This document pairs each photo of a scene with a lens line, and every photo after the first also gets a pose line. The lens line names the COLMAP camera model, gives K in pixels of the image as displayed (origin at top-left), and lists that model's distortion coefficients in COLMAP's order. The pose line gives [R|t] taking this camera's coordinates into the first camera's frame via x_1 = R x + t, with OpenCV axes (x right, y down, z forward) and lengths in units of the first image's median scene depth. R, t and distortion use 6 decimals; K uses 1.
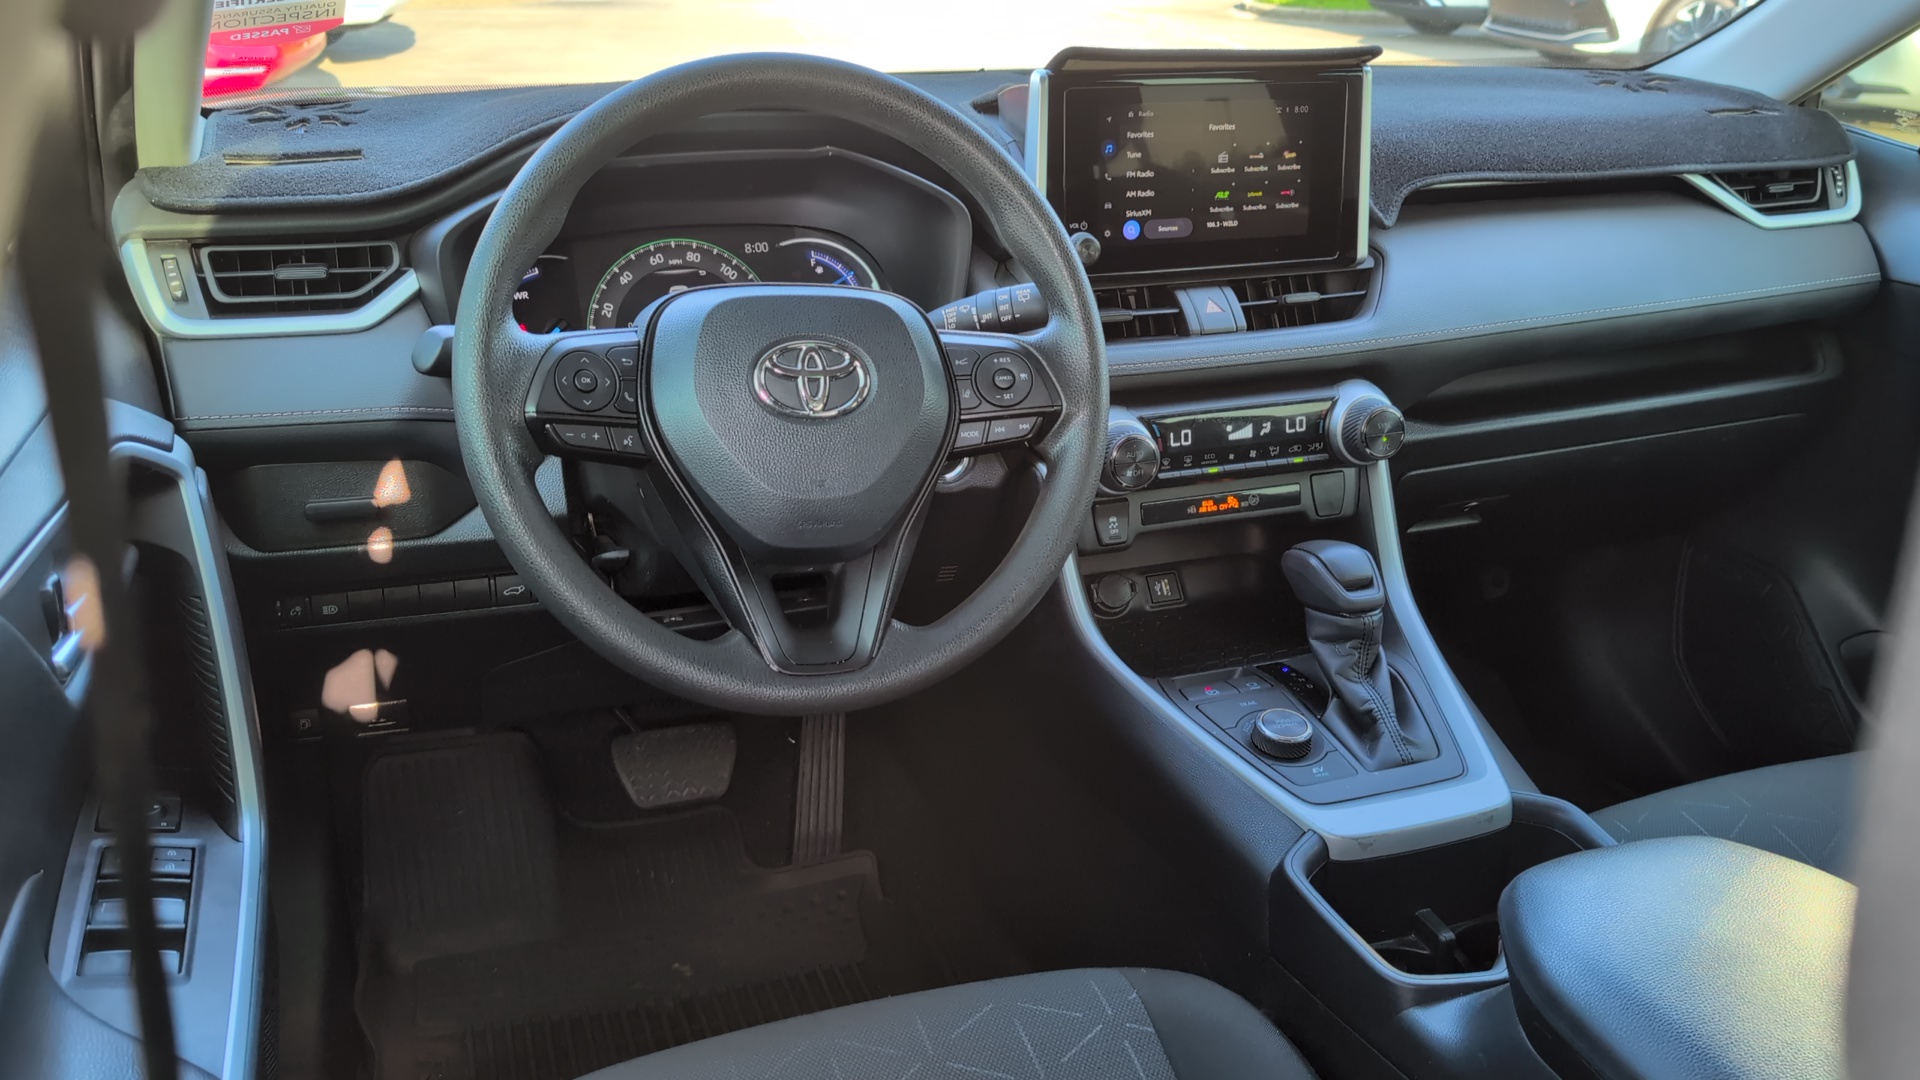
lens RADIAL K [[1478.1, 0, 960.0], [0, 1478.1, 540.0], [0, 0, 1]] dist [0.083933, -0.163715]
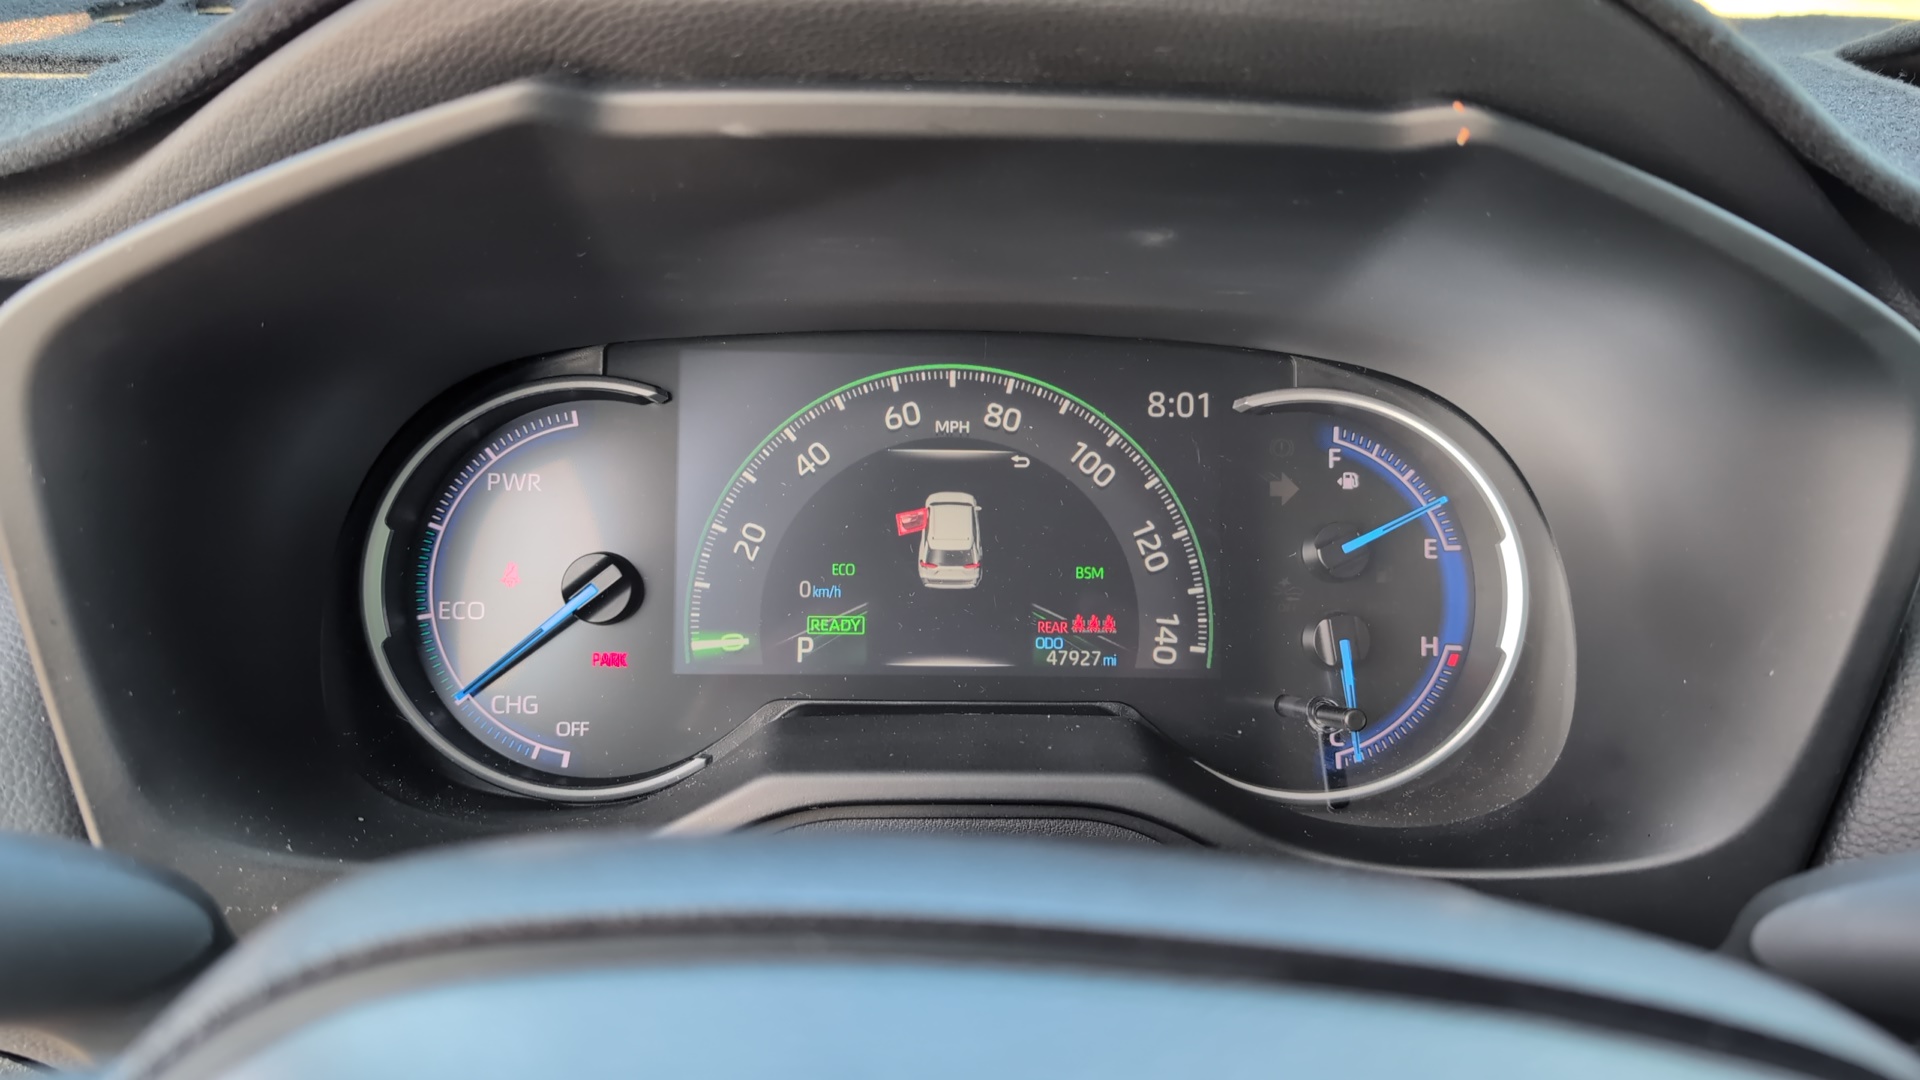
lens RADIAL K [[1637.2, 0, 960.0], [0, 1637.2, 540.0], [0, 0, 1]] dist [0.017865, -0.011040]
pose [[0.946353, 0.127690, -0.296836, -0.067367], [-0.141832, 0.989536, -0.026512, -0.150481], [0.290345, 0.067190, 0.954560, 0.623895]]
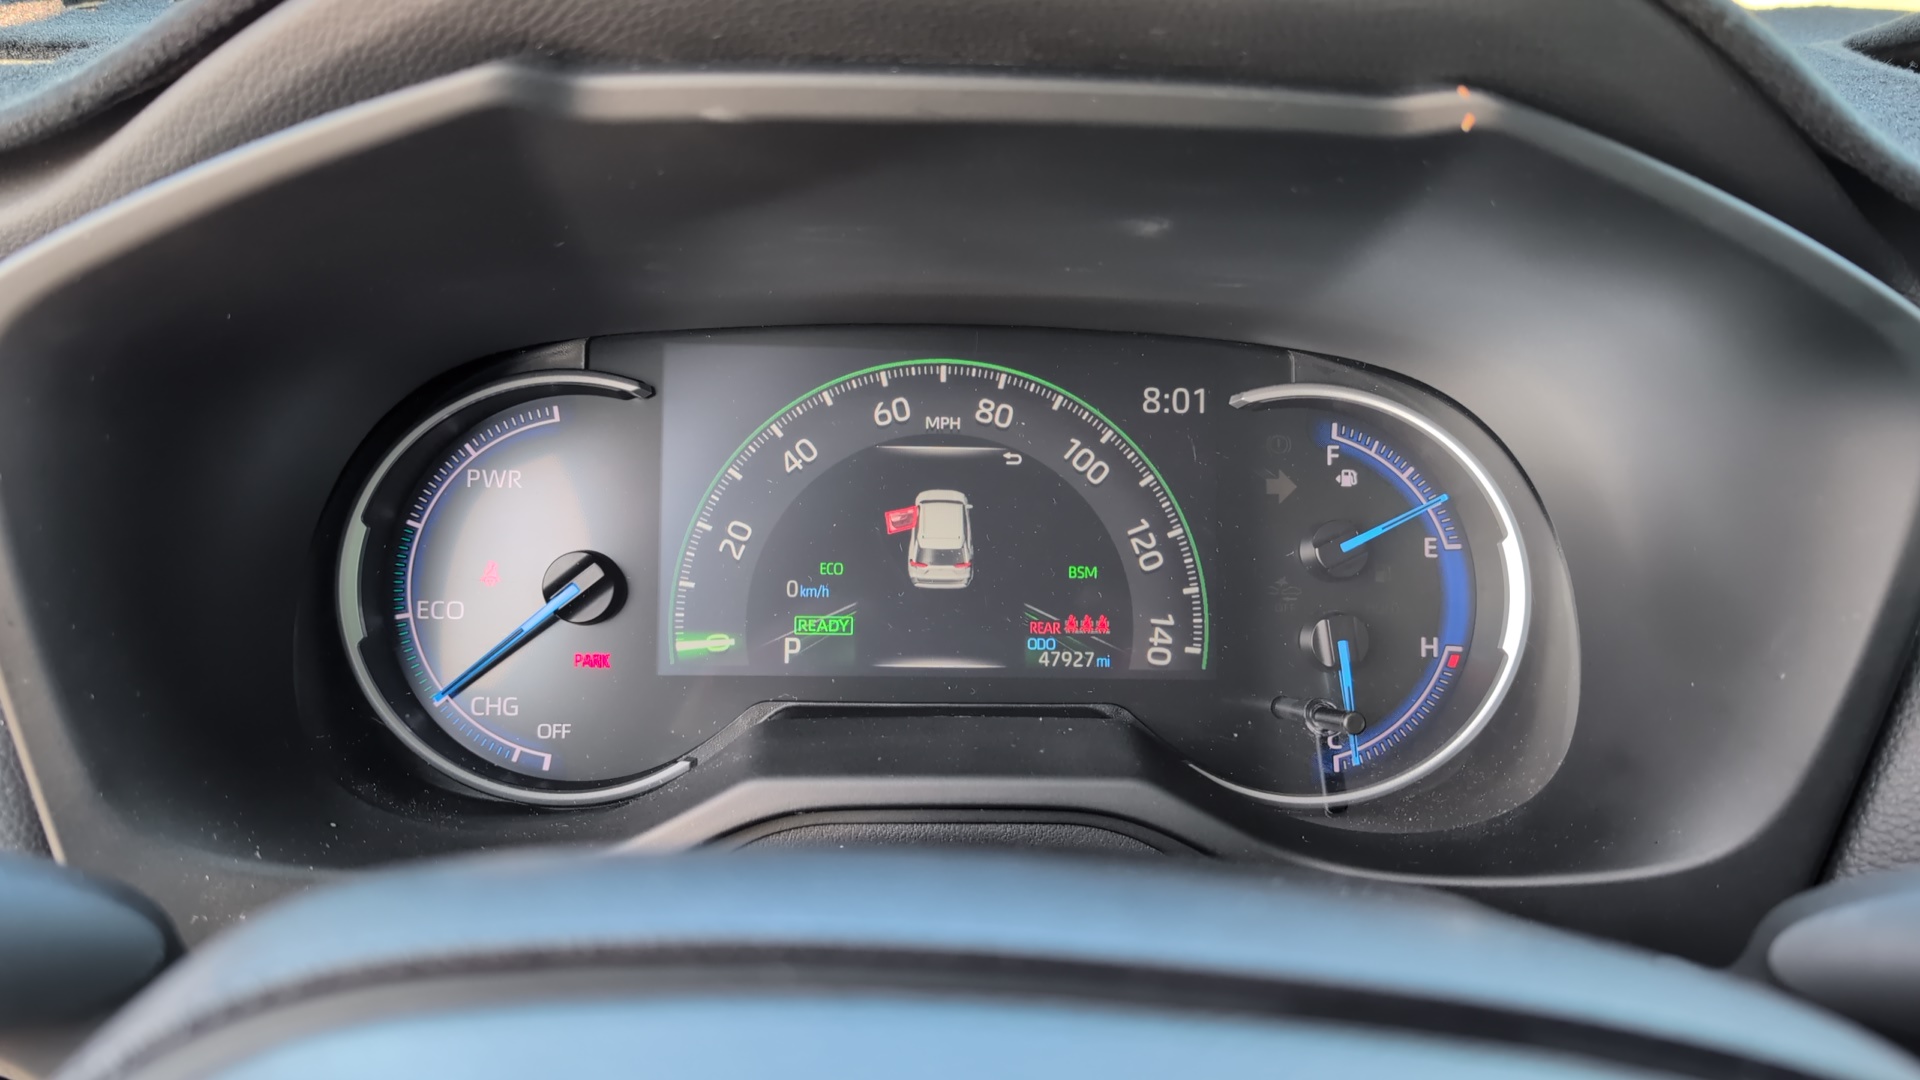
lens RADIAL K [[1637.2, 0, 960.0], [0, 1637.2, 540.0], [0, 0, 1]] dist [0.017865, -0.011040]
pose [[0.947103, 0.128984, -0.293868, -0.068811], [-0.142581, 0.989462, -0.025230, -0.151138], [0.287517, 0.065795, 0.955513, 0.632133]]
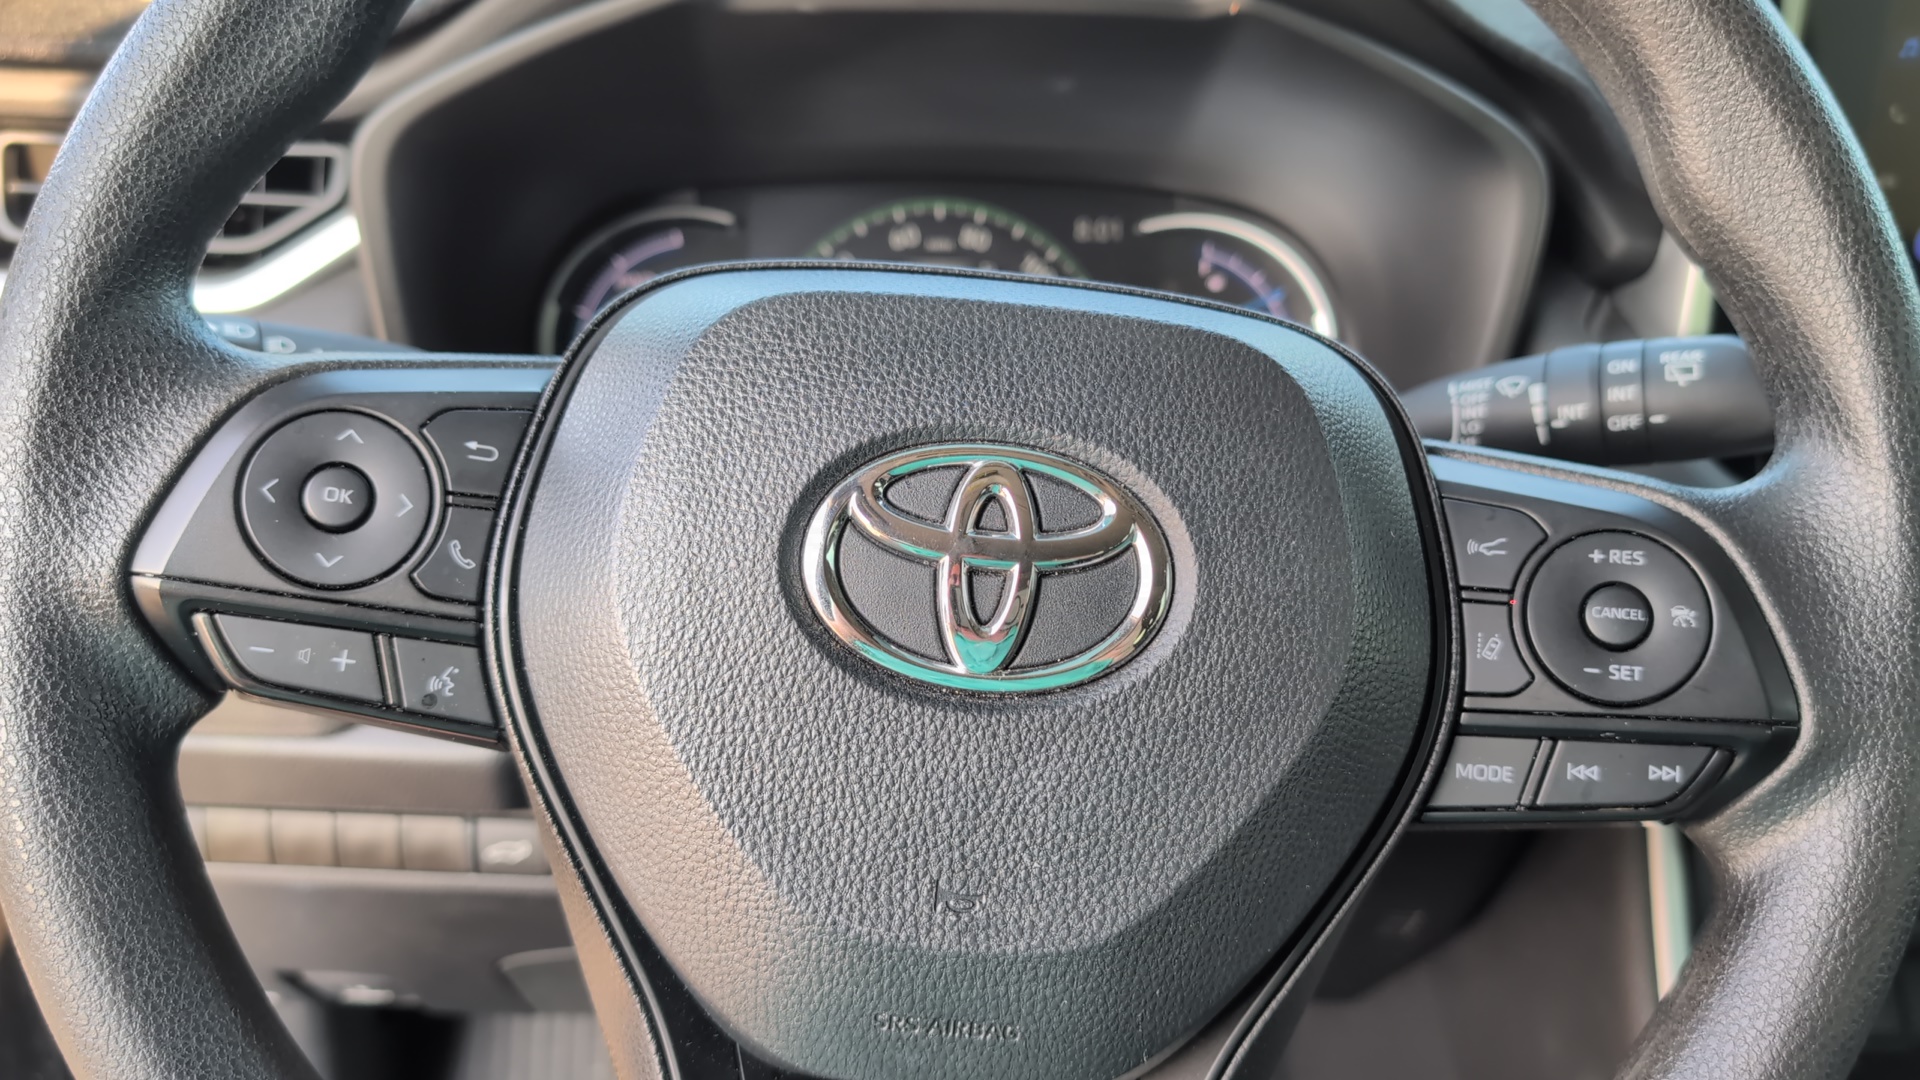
lens RADIAL K [[1637.2, 0, 960.0], [0, 1637.2, 540.0], [0, 0, 1]] dist [0.017865, -0.011040]
pose [[0.948097, 0.122390, -0.293484, -0.002042], [-0.134543, 0.990674, -0.021504, -0.073185], [0.288116, 0.059874, 0.955722, 0.458589]]
